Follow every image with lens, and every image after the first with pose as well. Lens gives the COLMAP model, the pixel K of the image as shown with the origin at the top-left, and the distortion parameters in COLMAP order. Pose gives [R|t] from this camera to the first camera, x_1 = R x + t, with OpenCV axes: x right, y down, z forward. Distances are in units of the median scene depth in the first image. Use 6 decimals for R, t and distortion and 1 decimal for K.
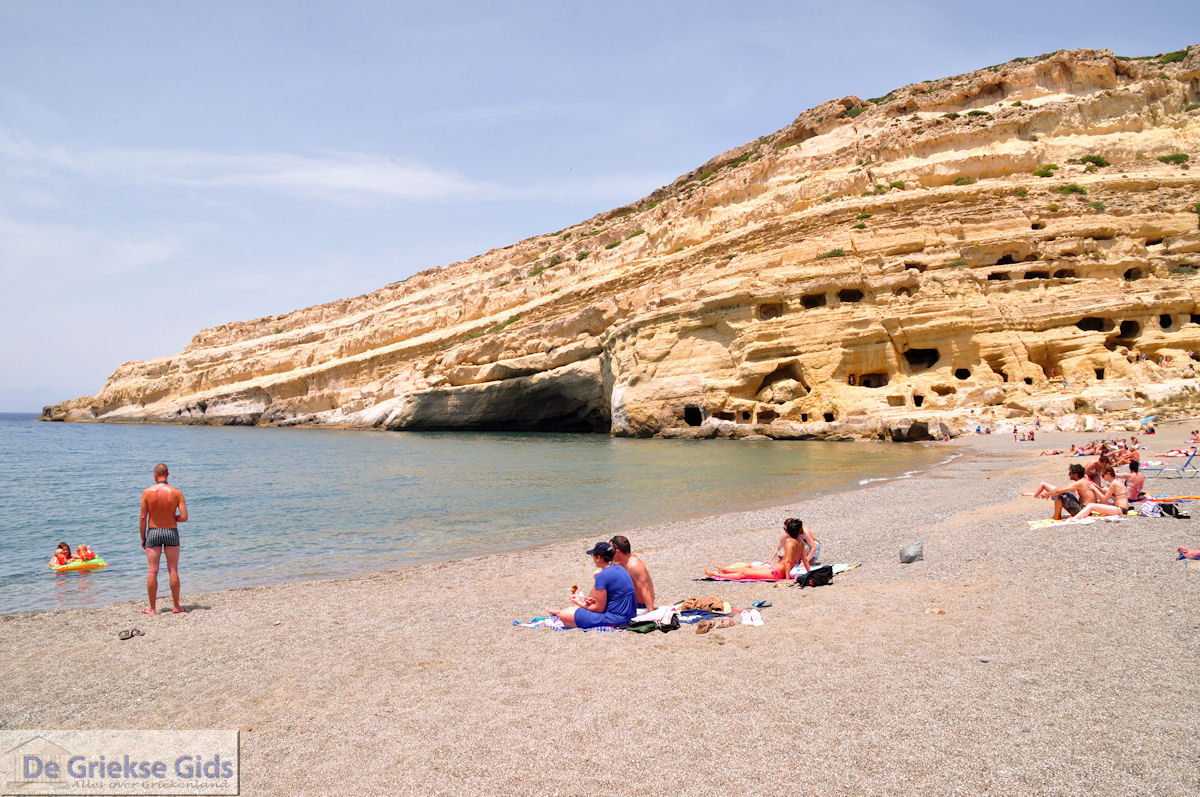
lens RADIAL K [[942.6, 0, 596.2], [0, 942.6, 418.4], [0, 0, 1]] dist [-0.165131, 0.116911]
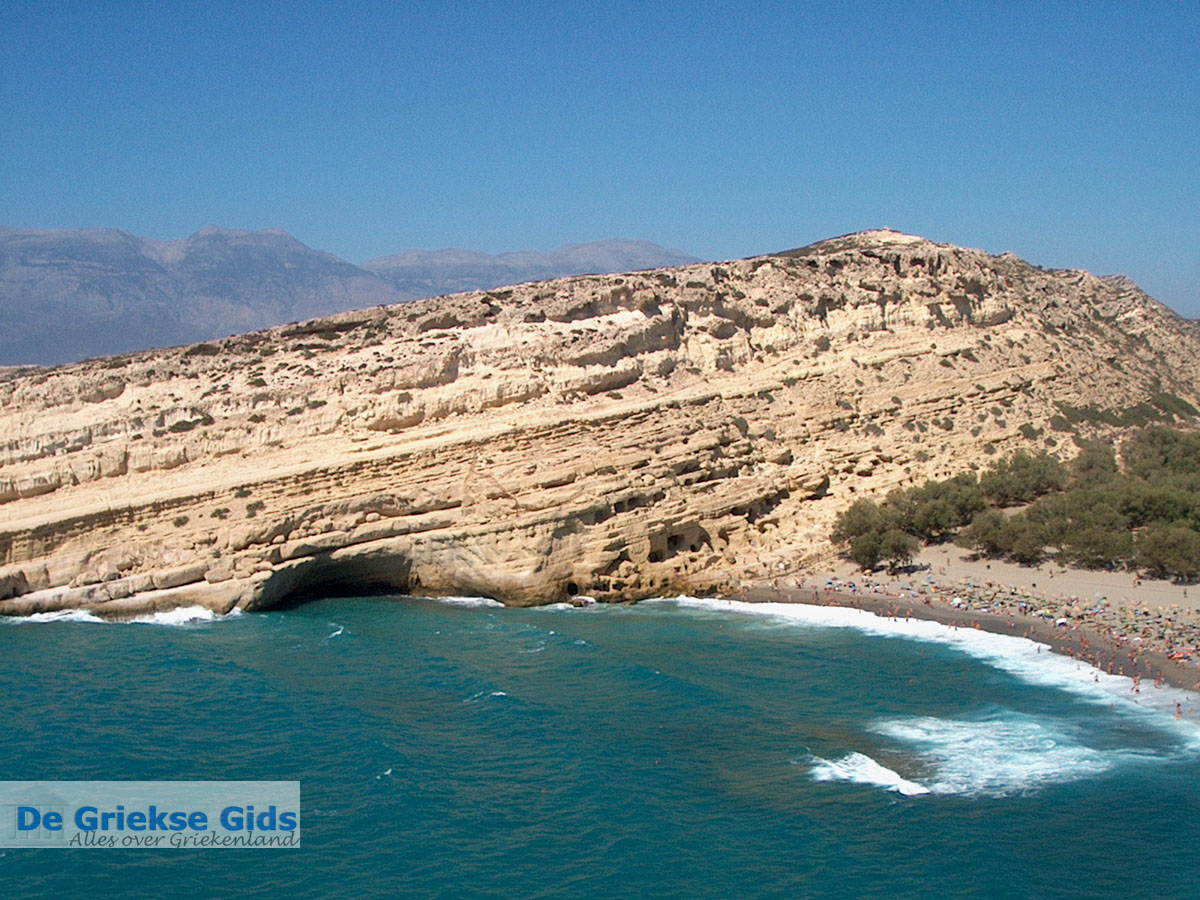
lens RADIAL K [[1661.8, 0, 600.0], [0, 1661.8, 450.0], [0, 0, 1]] dist [-0.165060, 0.031775]
pose [[0.591769, -0.047149, 0.804728, -1.795355], [0.011458, 0.998679, 0.050087, -0.321451], [-0.806026, -0.020419, 0.591527, -0.545898]]
